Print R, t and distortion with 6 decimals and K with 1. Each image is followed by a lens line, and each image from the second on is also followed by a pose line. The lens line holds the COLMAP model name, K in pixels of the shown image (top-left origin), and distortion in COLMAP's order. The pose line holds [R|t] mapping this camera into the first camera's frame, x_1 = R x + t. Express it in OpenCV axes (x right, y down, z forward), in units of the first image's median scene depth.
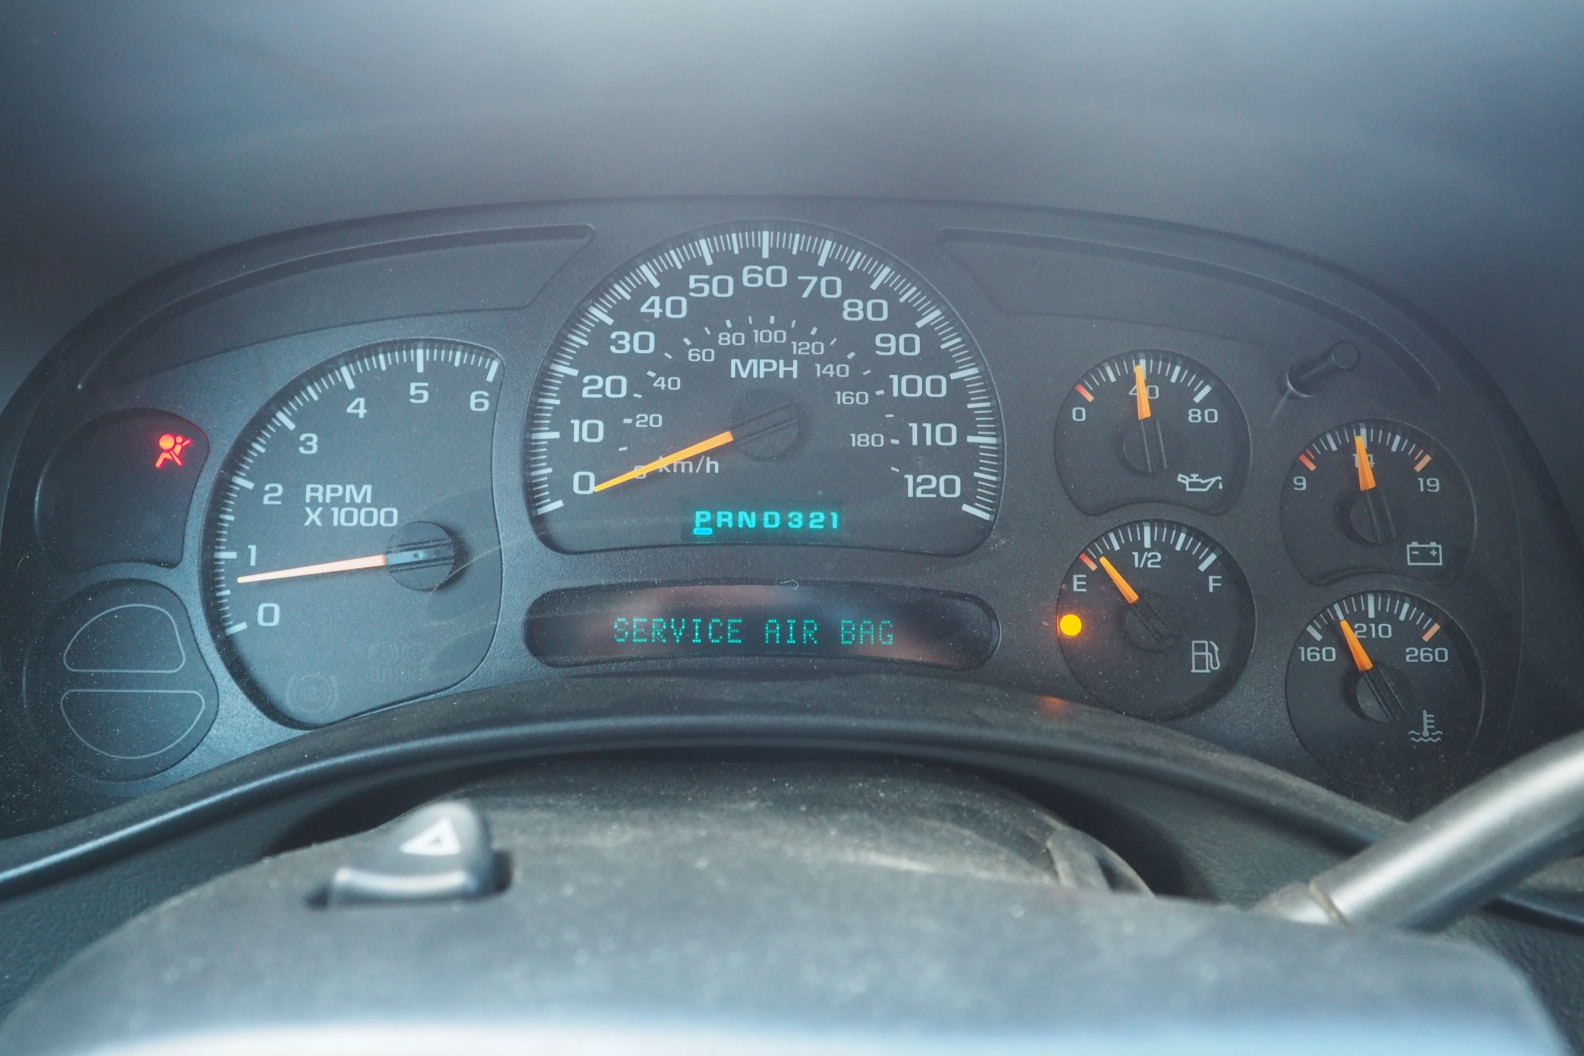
lens RADIAL K [[958.9, 0, 792.0], [0, 958.9, 528.0], [0, 0, 1]] dist [-0.004515, 0.000635]
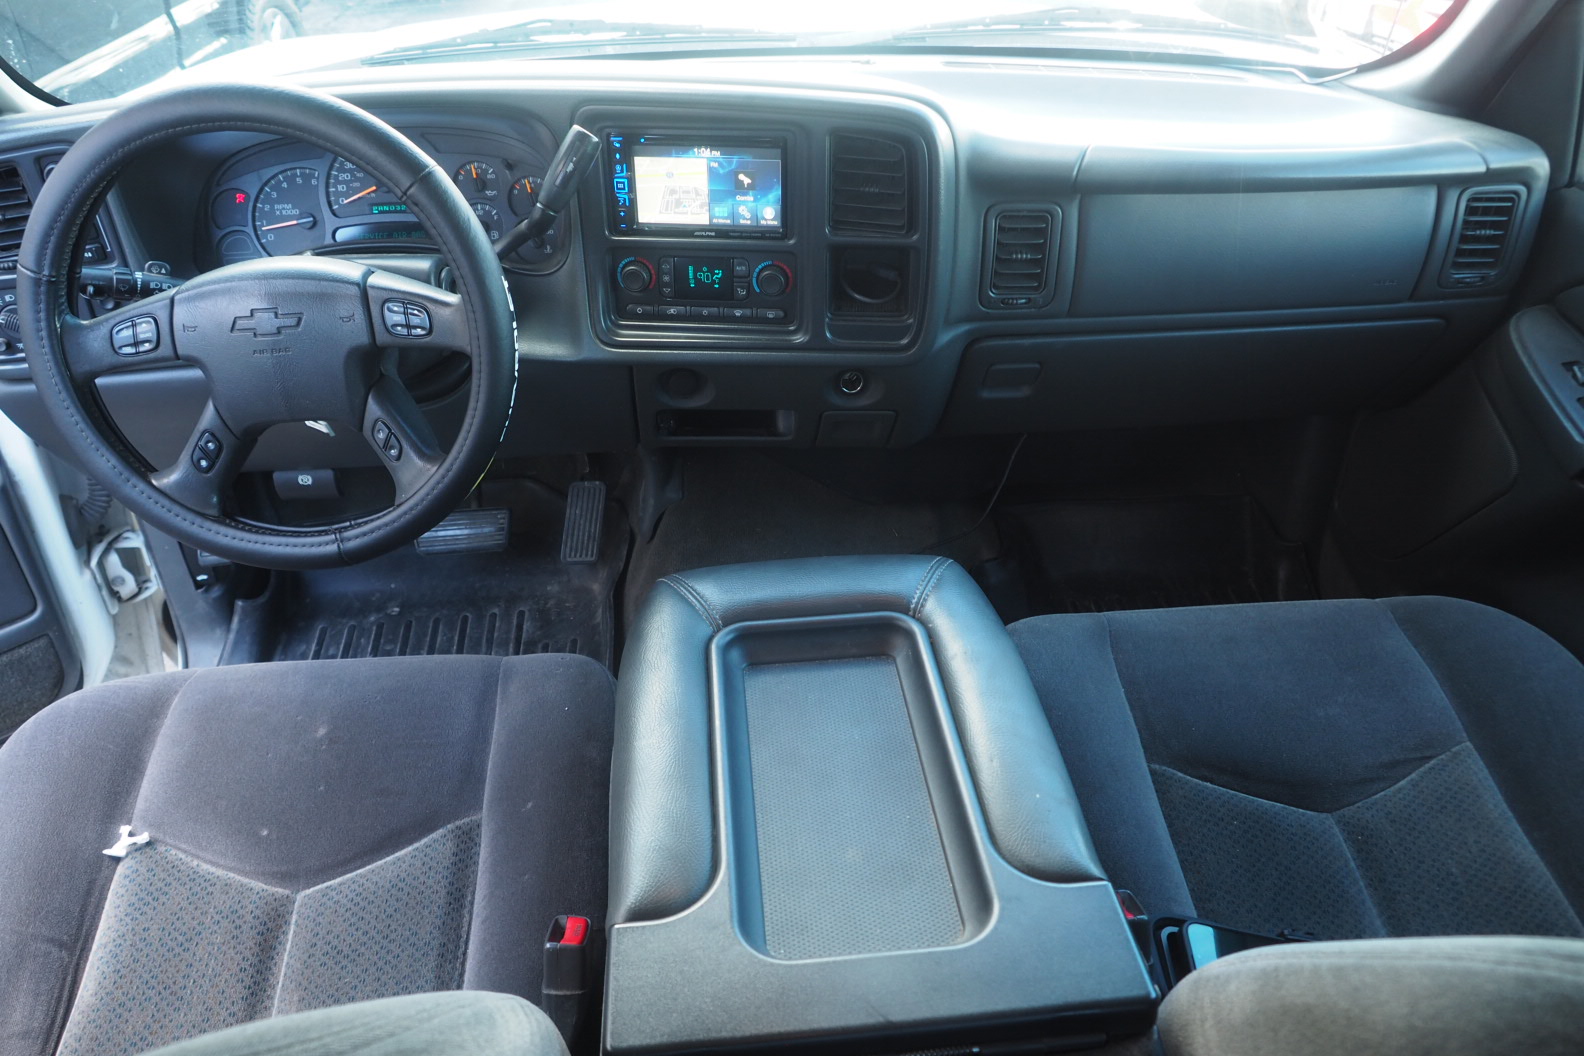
lens RADIAL K [[1126.6, 0, 792.0], [0, 1126.6, 528.0], [0, 0, 1]] dist [-0.028800, 0.001542]
pose [[0.995817, -0.065584, 0.063624, 1.326995], [0.050603, 0.975599, 0.213647, 0.400691], [-0.076083, -0.209534, 0.974837, -4.190318]]
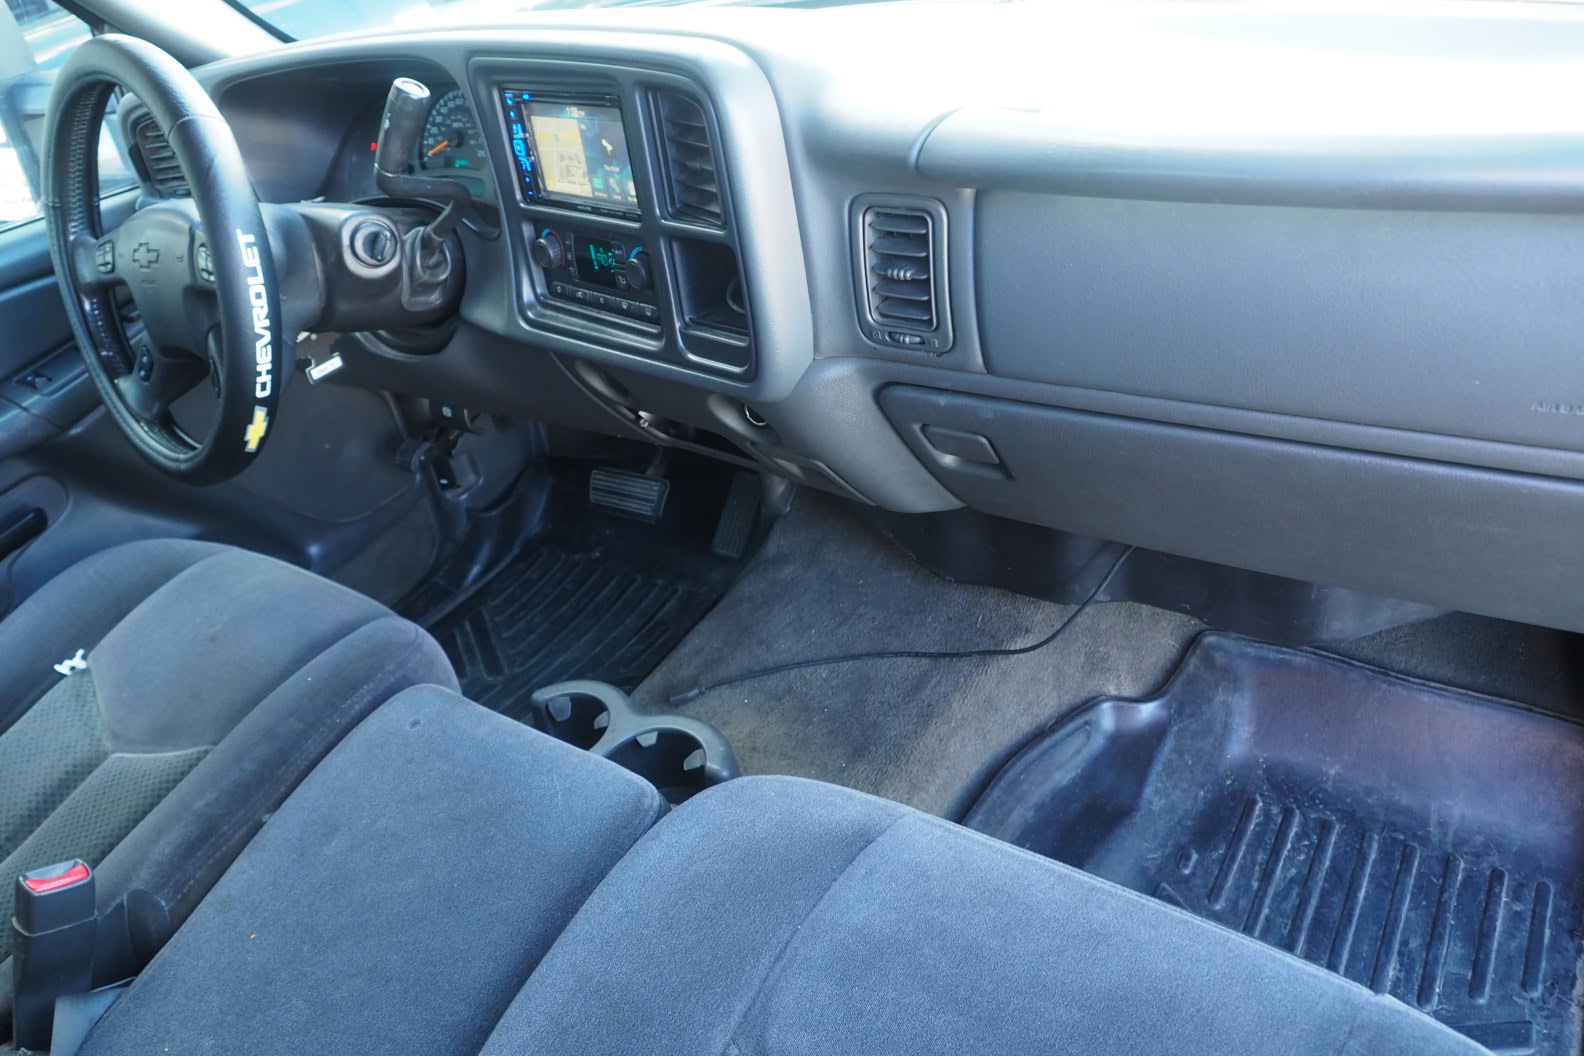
lens RADIAL K [[1126.6, 0, 792.0], [0, 1126.6, 528.0], [0, 0, 1]] dist [-0.028800, 0.001542]
pose [[0.809391, 0.182712, -0.558124, 4.275551], [-0.057725, 0.970520, 0.234005, 0.317883], [0.584426, -0.157184, 0.796077, -2.350703]]
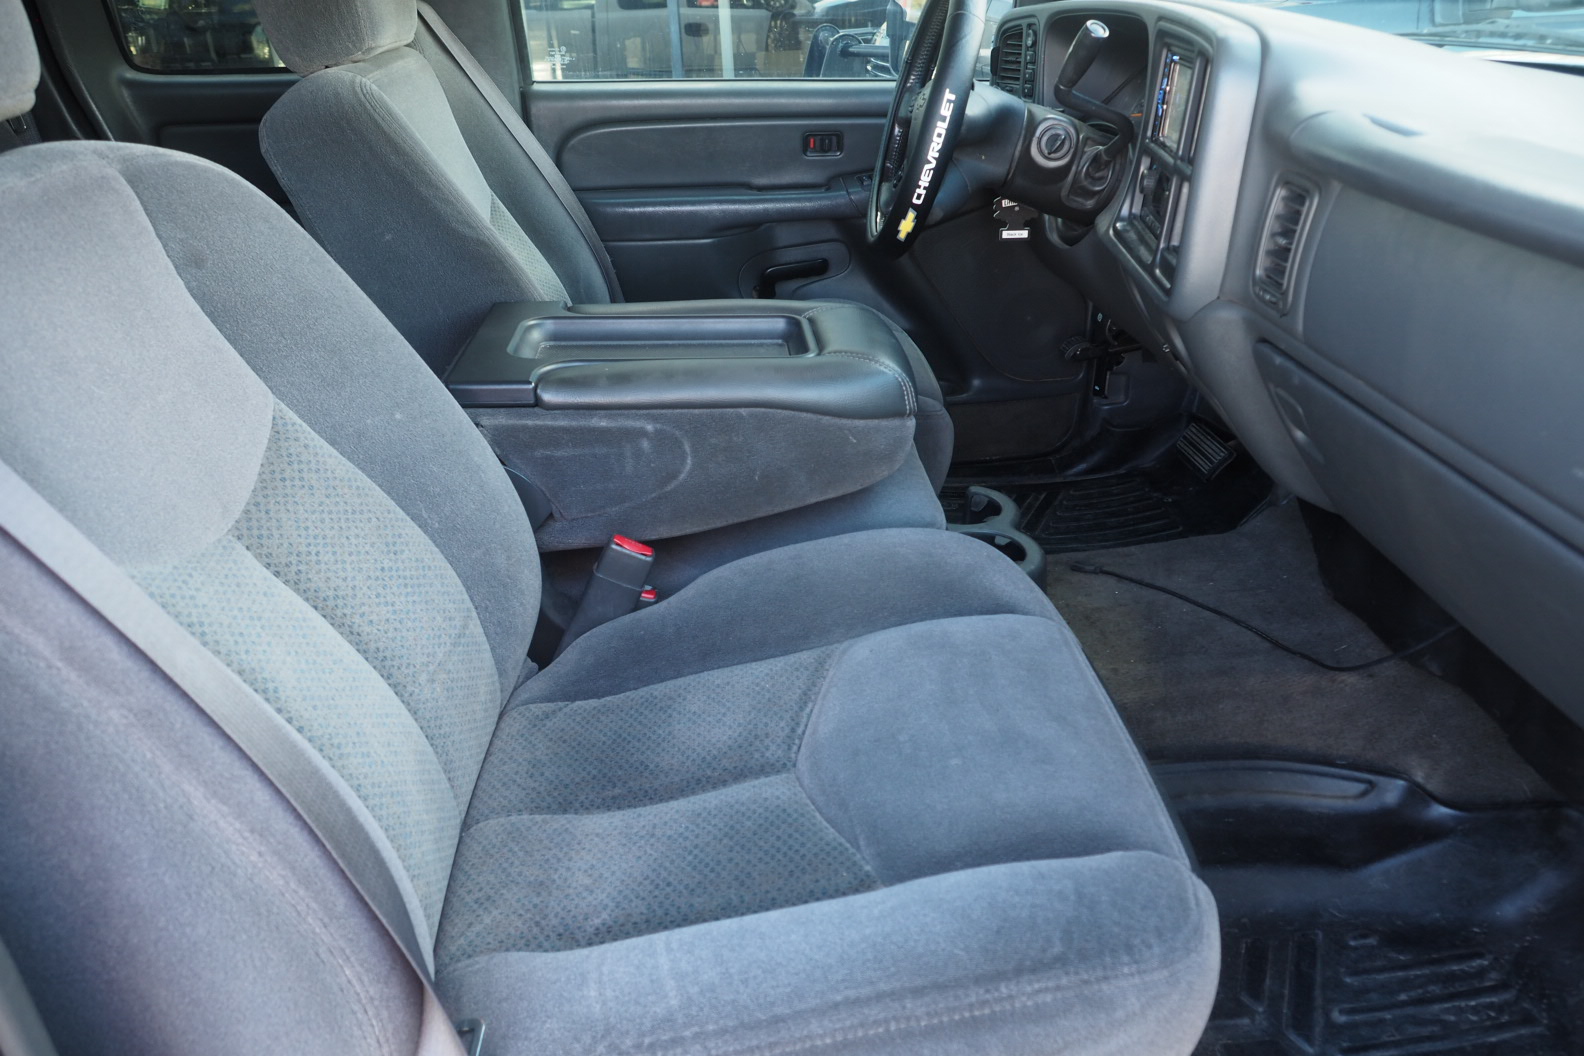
lens RADIAL K [[1126.6, 0, 792.0], [0, 1126.6, 528.0], [0, 0, 1]] dist [-0.028800, 0.001542]
pose [[0.079915, 0.438789, -0.895030, 6.374597], [-0.370763, 0.846563, 0.381924, 0.335768], [0.925283, 0.301323, 0.230340, -1.673384]]
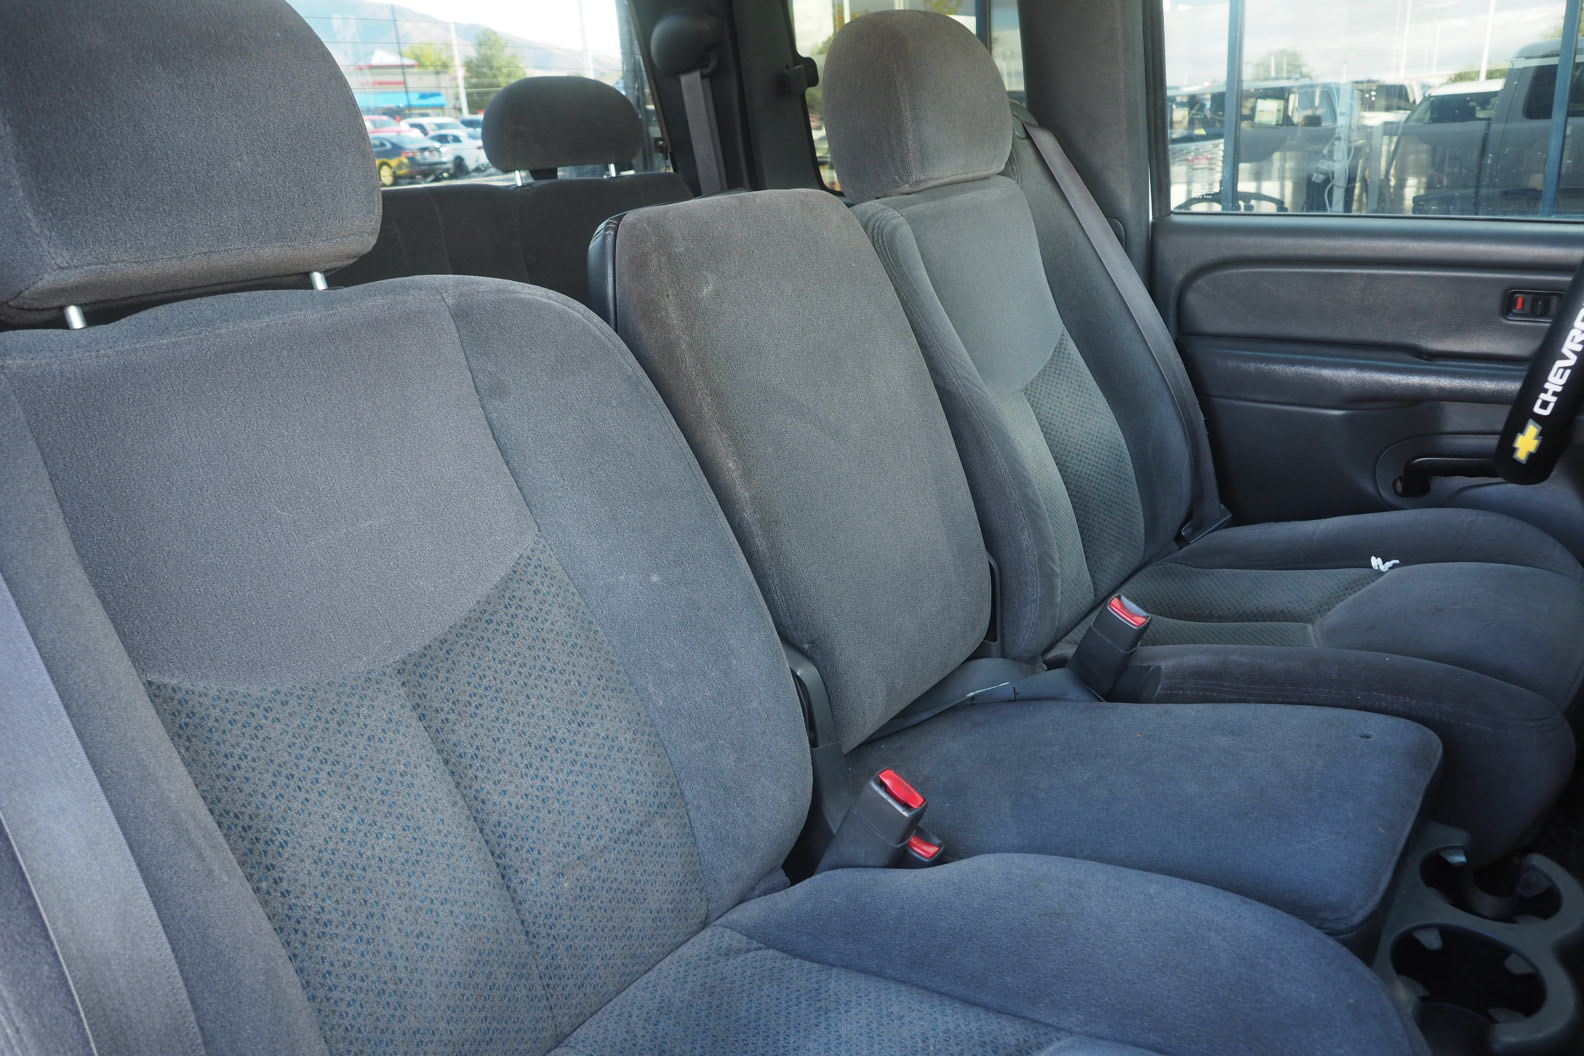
lens RADIAL K [[1126.6, 0, 792.0], [0, 1126.6, 528.0], [0, 0, 1]] dist [-0.028800, 0.001542]
pose [[-0.600113, 0.300521, -0.741318, 5.010096], [-0.255559, 0.806147, 0.533682, -0.171623], [0.757993, 0.509720, -0.406978, -0.449787]]
